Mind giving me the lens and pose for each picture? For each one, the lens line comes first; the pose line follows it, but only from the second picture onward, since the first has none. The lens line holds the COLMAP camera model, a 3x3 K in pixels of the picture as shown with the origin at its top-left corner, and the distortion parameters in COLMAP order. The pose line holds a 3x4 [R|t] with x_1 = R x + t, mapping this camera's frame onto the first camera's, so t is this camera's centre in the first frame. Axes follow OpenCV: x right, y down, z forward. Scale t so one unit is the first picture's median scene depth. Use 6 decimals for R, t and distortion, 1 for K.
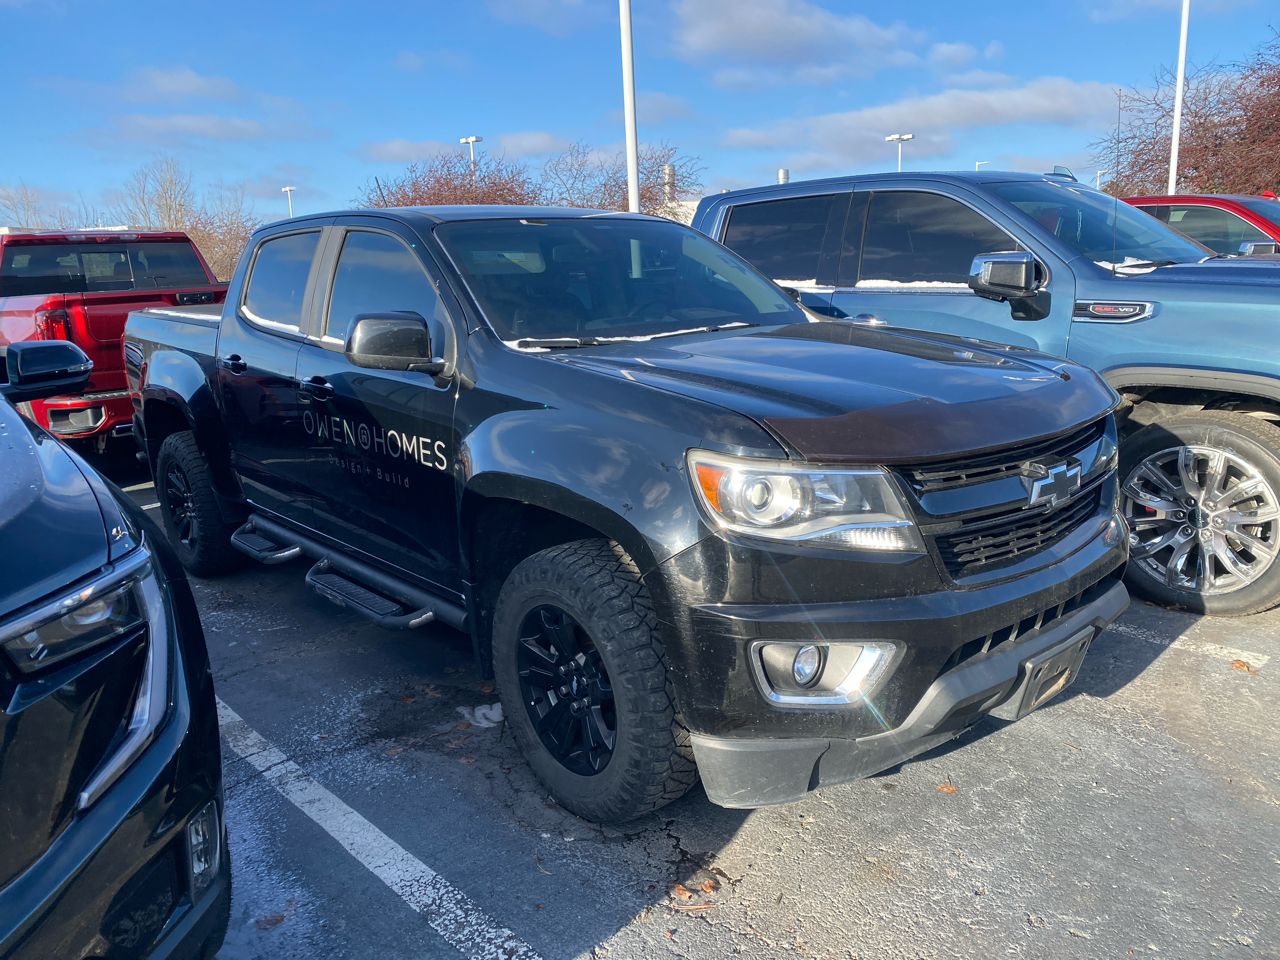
lens RADIAL K [[982.9, 0, 640.0], [0, 982.9, 480.0], [0, 0, 1]] dist [0.023175, -0.007263]
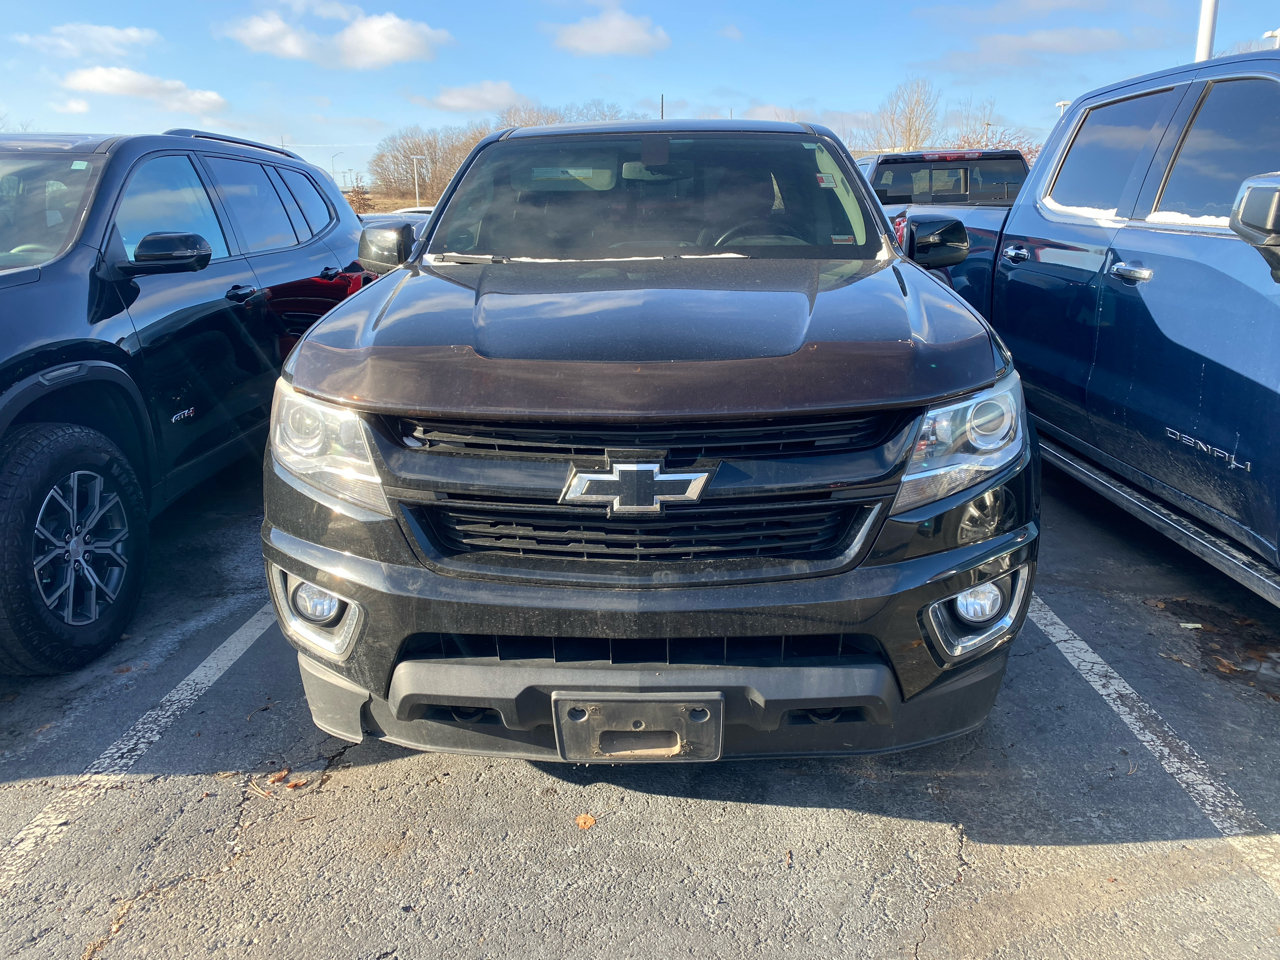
lens RADIAL K [[982.9, 0, 640.0], [0, 982.9, 480.0], [0, 0, 1]] dist [0.023175, -0.007263]
pose [[0.727843, 0.211235, -0.652399, 0.903414], [-0.161341, 0.977417, 0.136472, -0.101667], [0.666494, 0.005928, 0.745487, 0.439892]]
